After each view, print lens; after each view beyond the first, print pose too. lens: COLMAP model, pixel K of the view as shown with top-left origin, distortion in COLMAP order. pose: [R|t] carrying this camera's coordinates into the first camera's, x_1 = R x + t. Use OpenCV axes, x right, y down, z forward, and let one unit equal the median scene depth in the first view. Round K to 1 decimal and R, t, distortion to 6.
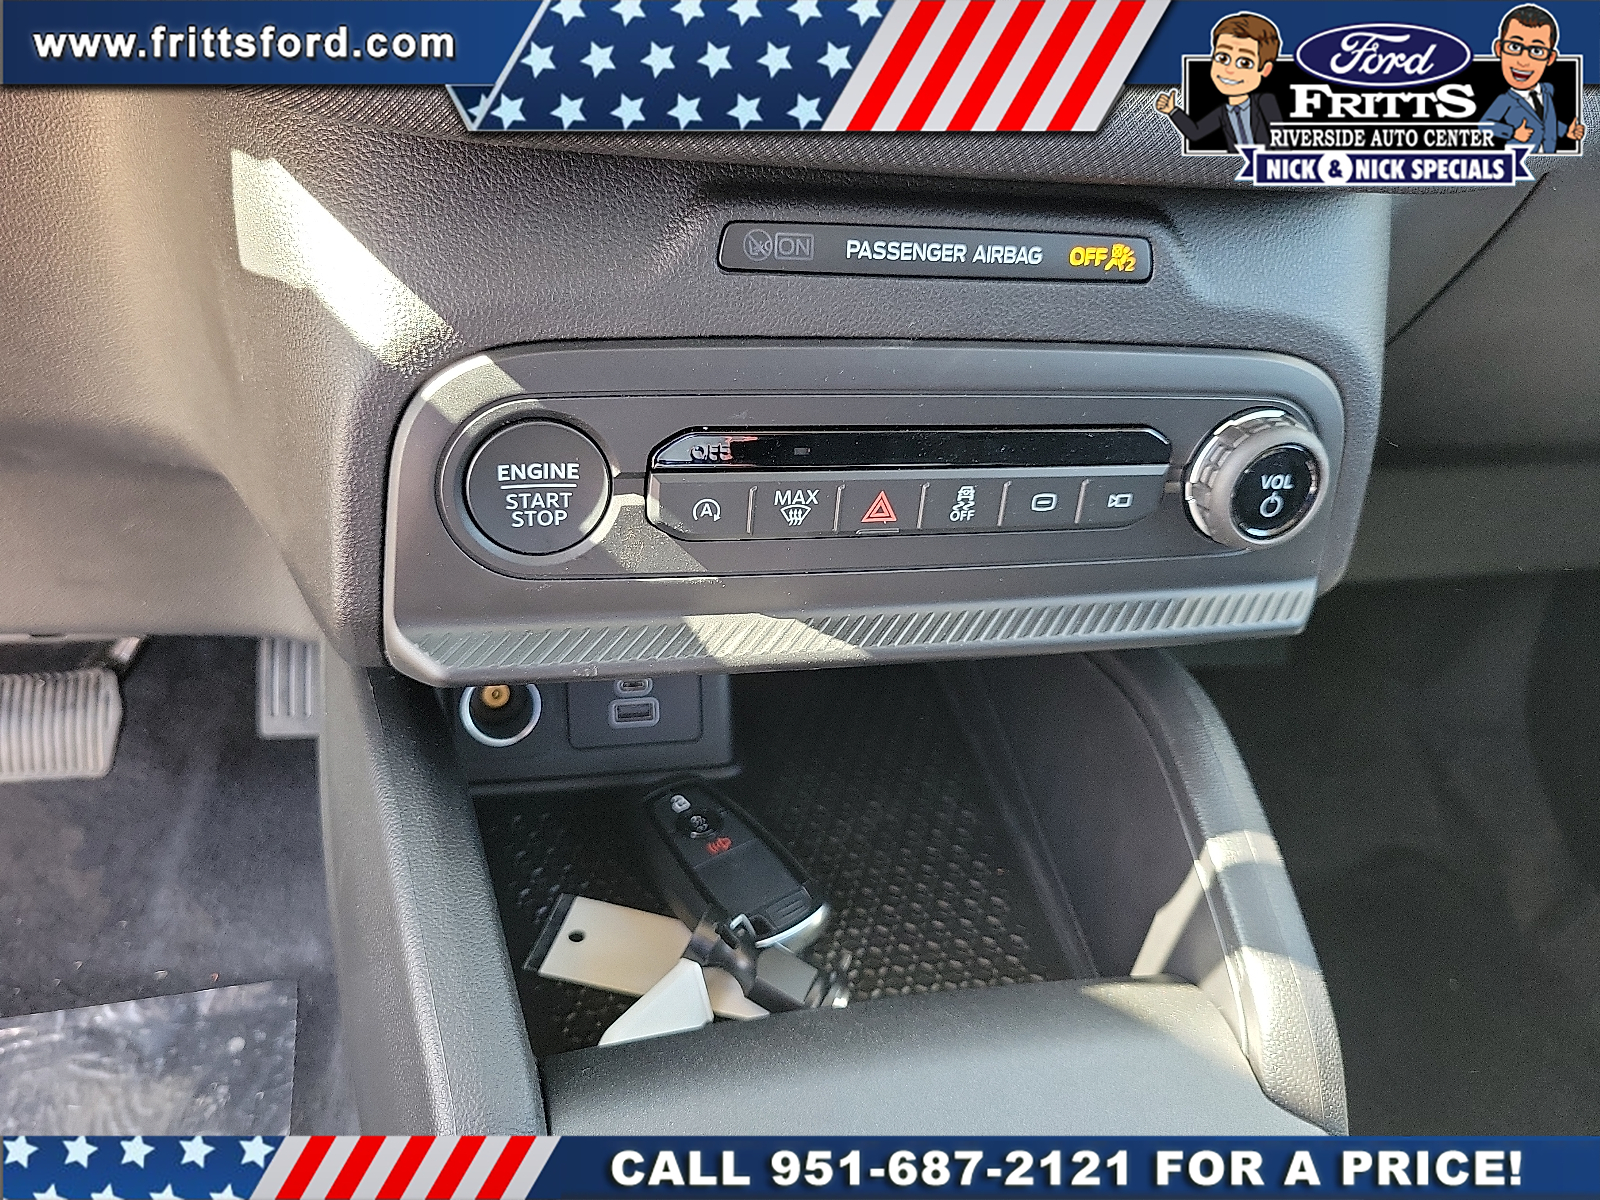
lens RADIAL K [[1211.8, 0, 800.0], [0, 1211.8, 600.0], [0, 0, 1]] dist [-0.001288, -0.001078]
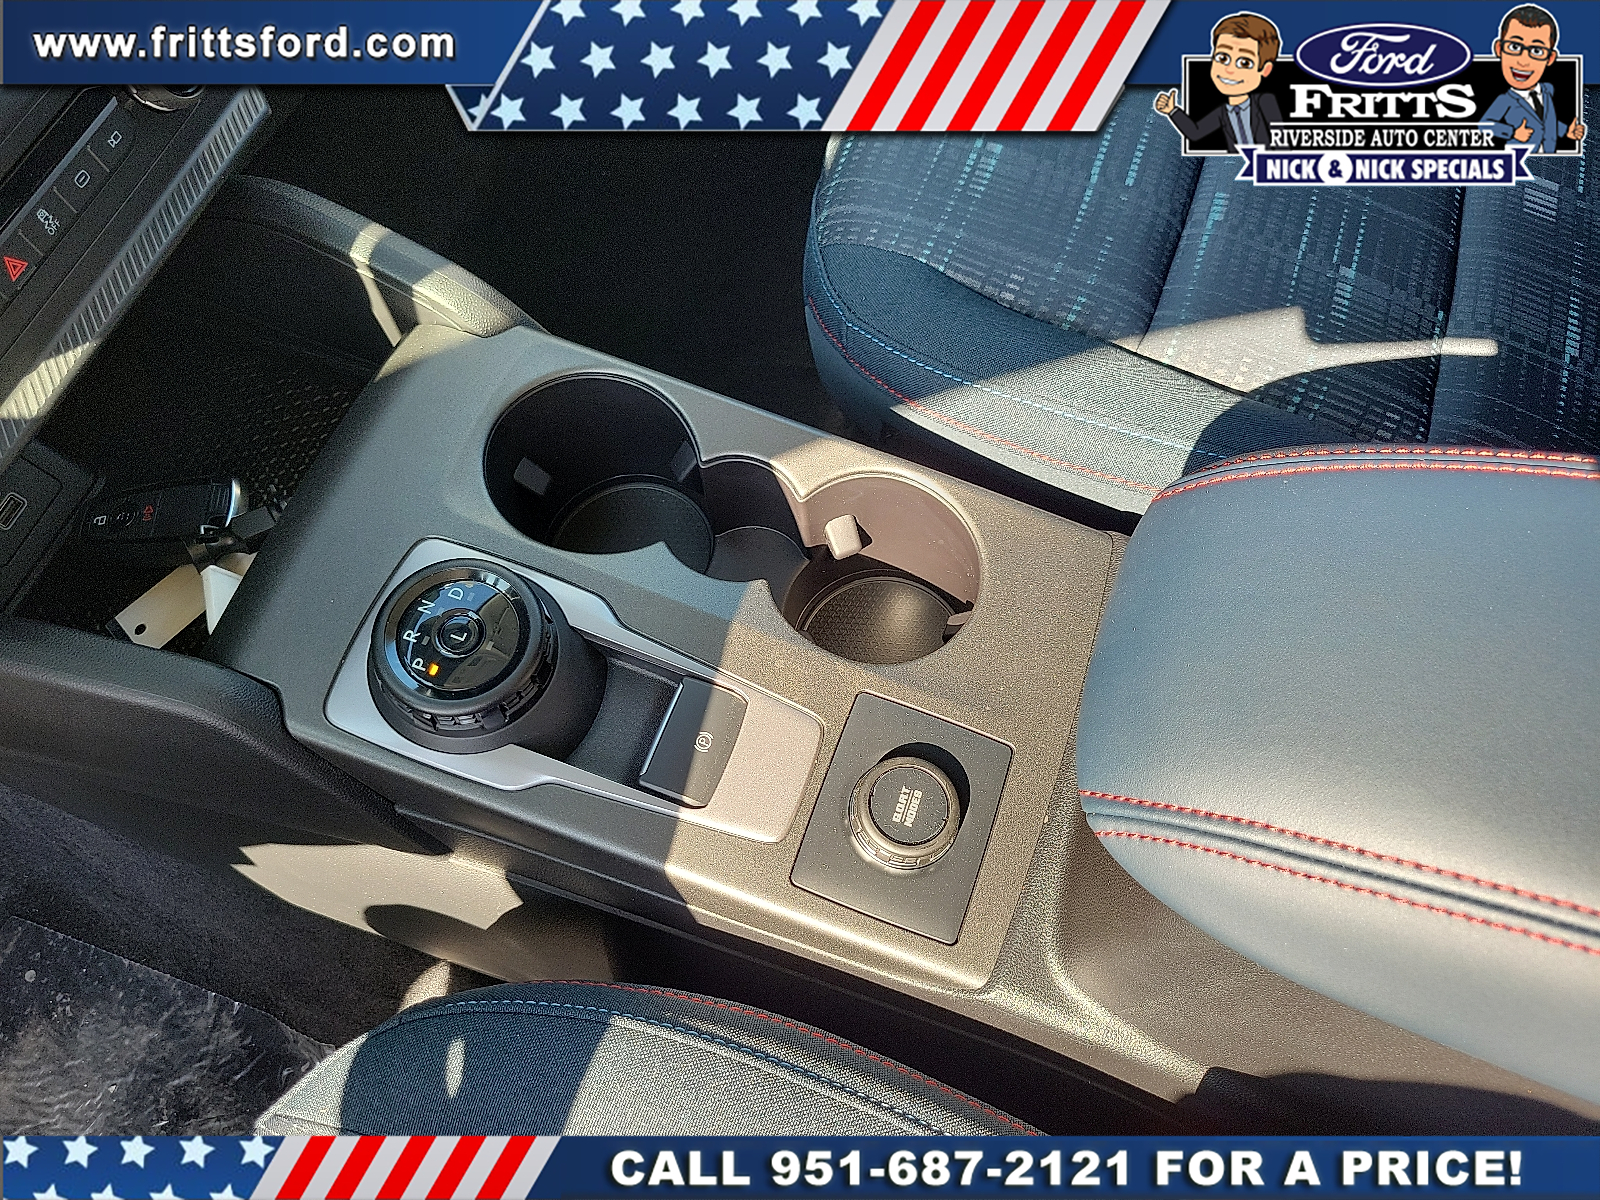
lens RADIAL K [[1211.8, 0, 800.0], [0, 1211.8, 600.0], [0, 0, 1]] dist [-0.001288, -0.001078]
pose [[0.541082, -0.811142, 0.221987, -0.063403], [0.614286, 0.561495, 0.554415, -0.065172], [-0.574354, -0.163621, 0.802088, -0.700024]]
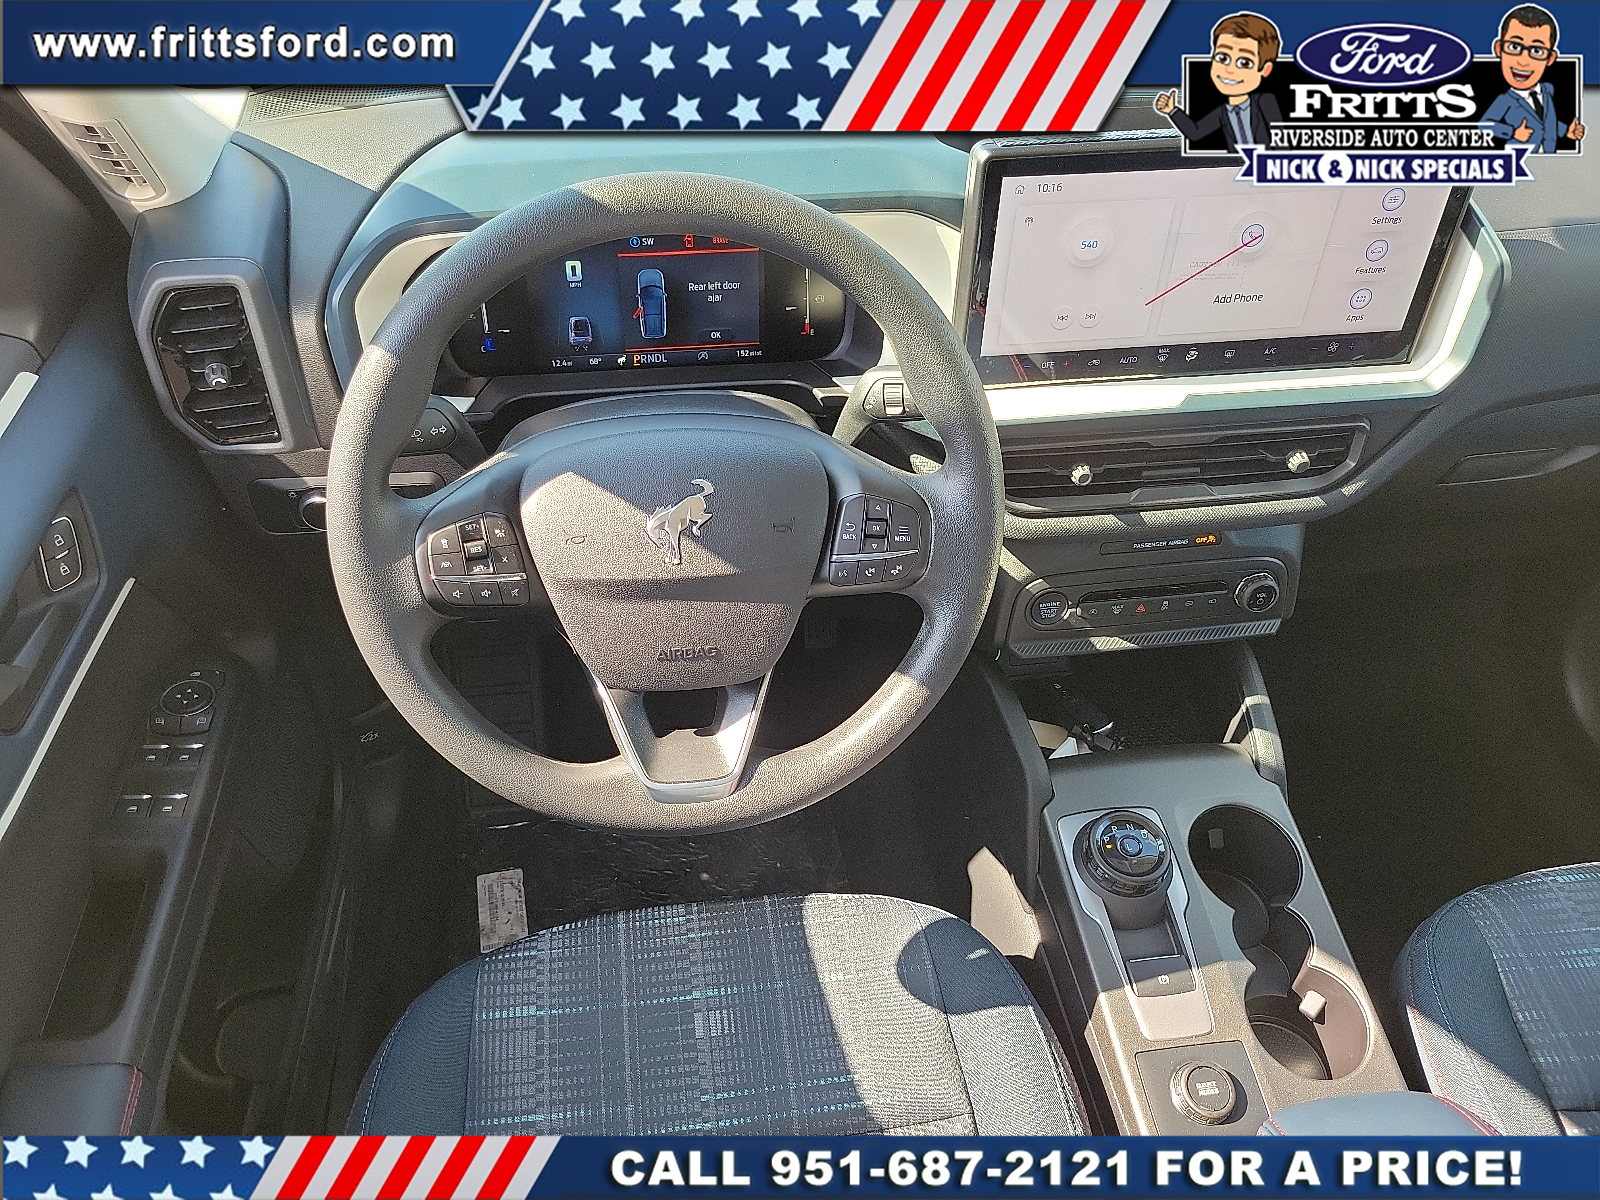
lens RADIAL K [[1169.3, 0, 799.5], [0, 1169.3, 626.8], [0, 0, 1]] dist [-0.000994, -0.001186]
pose [[0.988707, -0.011830, -0.149391, -0.360328], [0.031342, 0.991157, 0.128940, -0.420371], [0.146545, -0.132166, 0.980335, -2.164200]]
